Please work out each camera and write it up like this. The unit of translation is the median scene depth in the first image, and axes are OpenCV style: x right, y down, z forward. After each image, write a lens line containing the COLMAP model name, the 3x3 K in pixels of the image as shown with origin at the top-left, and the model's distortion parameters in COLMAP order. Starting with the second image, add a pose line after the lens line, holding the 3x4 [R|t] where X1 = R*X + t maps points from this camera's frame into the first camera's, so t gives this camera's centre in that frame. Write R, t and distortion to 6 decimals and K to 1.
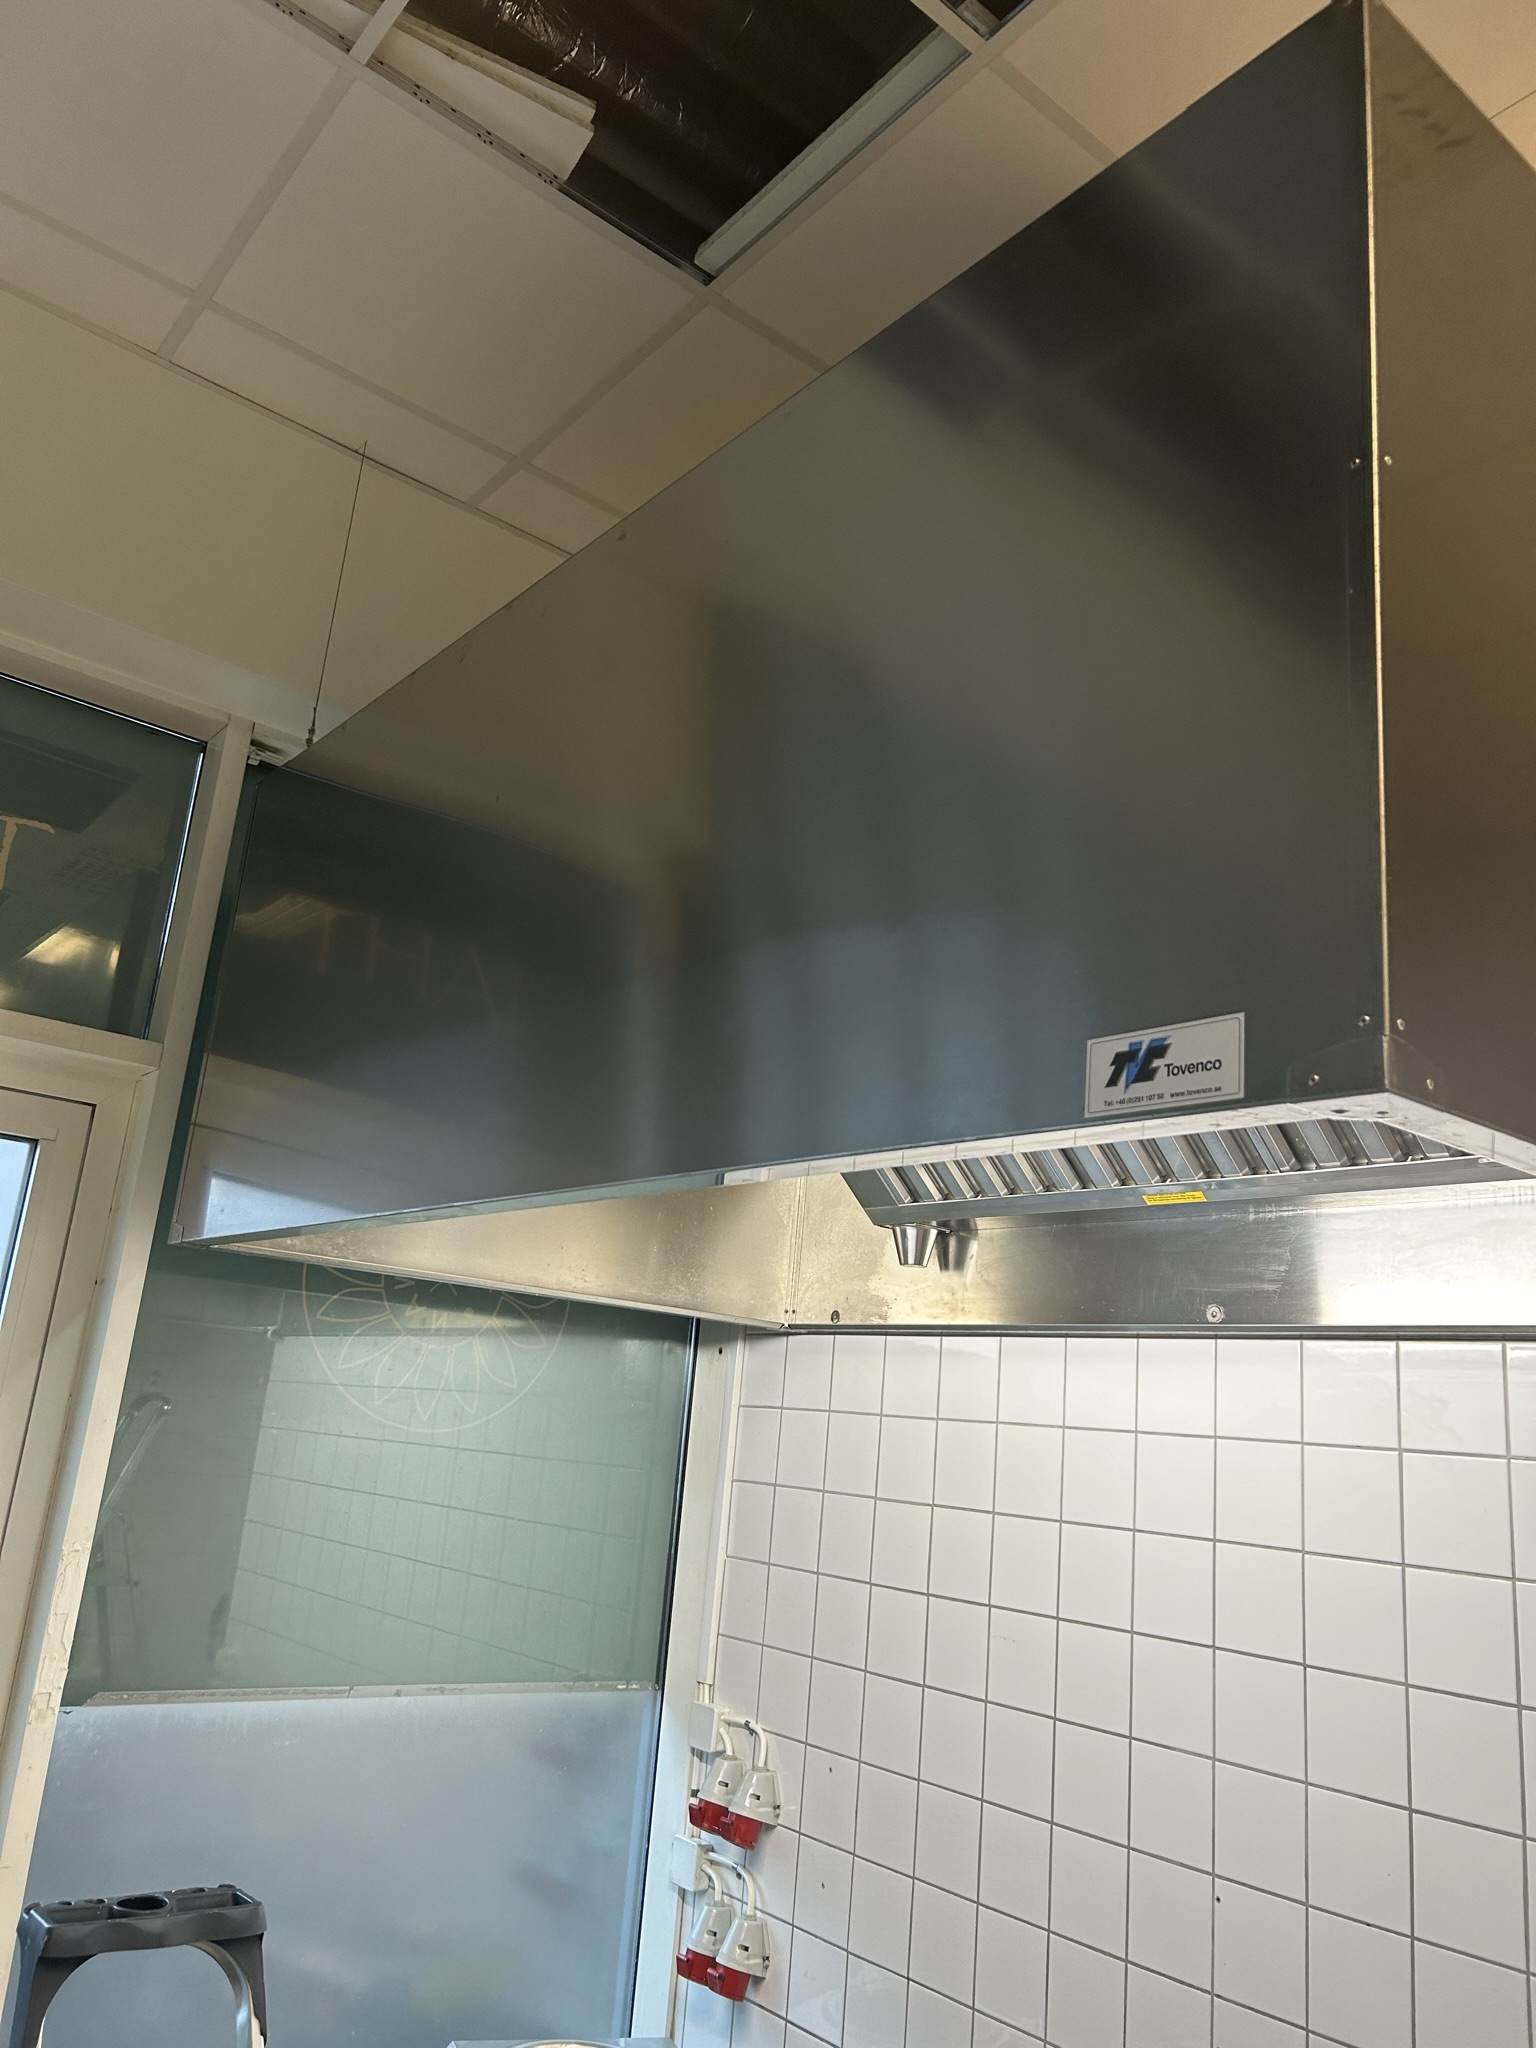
lens RADIAL K [[1535.4, 0, 768.0], [0, 1535.4, 1024.0], [0, 0, 1]] dist [0.027637, -0.000616]
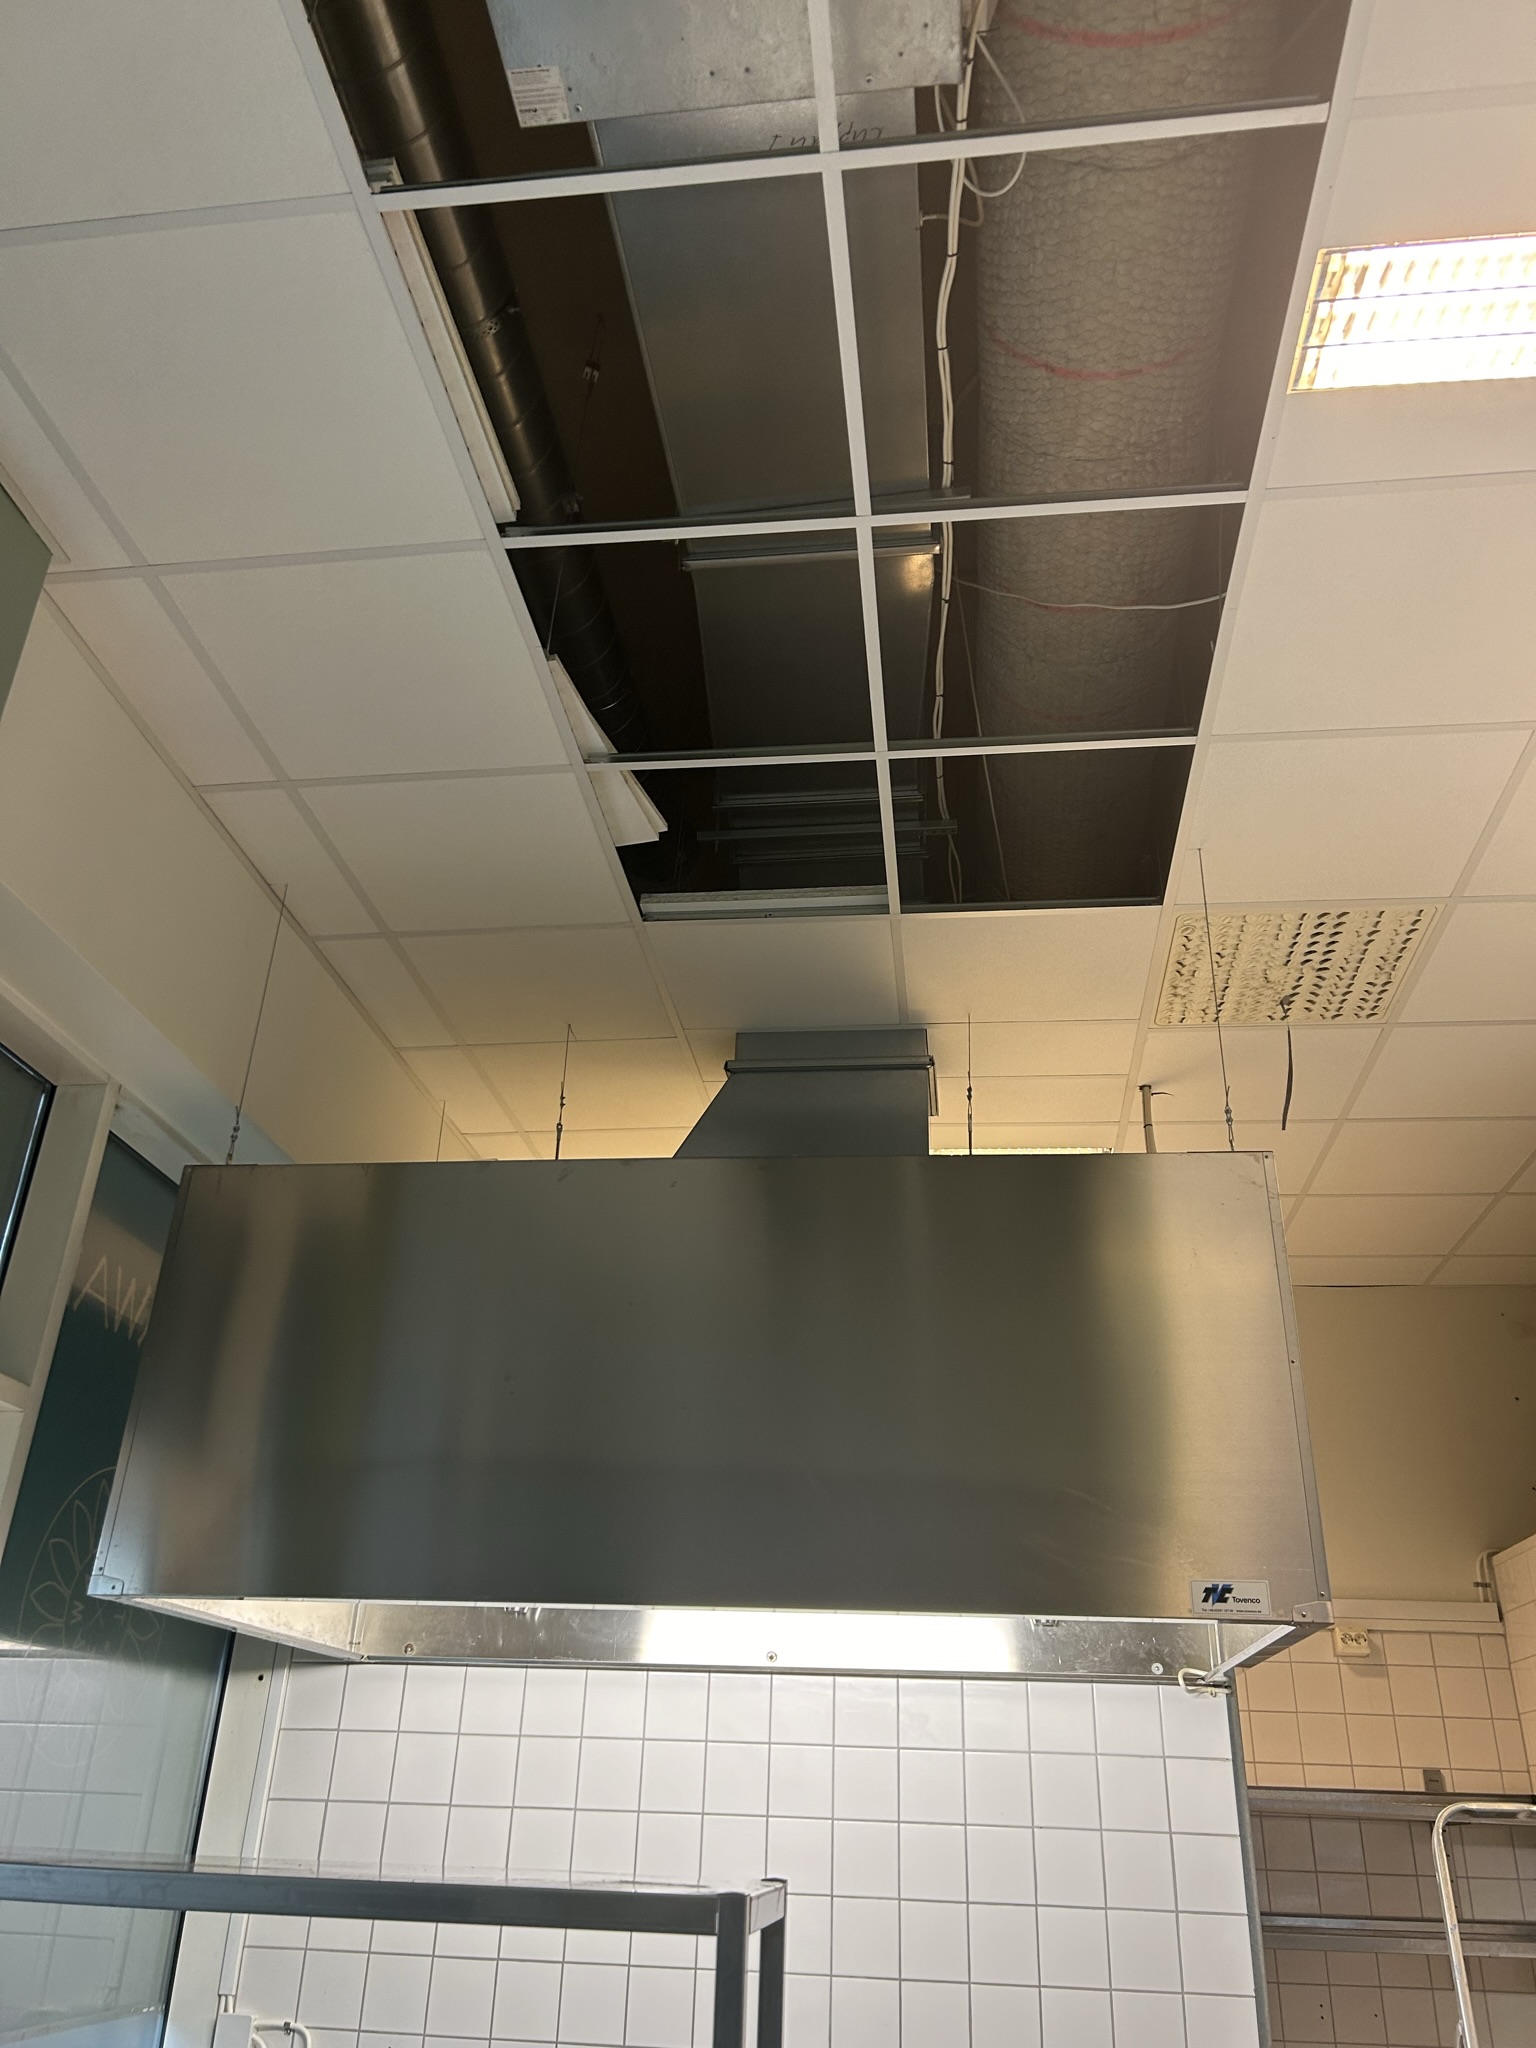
lens RADIAL K [[1543.1, 0, 768.0], [0, 1543.1, 1024.0], [0, 0, 1]] dist [-0.004044, -0.002023]
pose [[0.709227, 0.258778, 0.655767, -0.915047], [-0.154047, 0.964601, -0.214044, -0.092778], [-0.687944, 0.050787, 0.723985, -0.136332]]
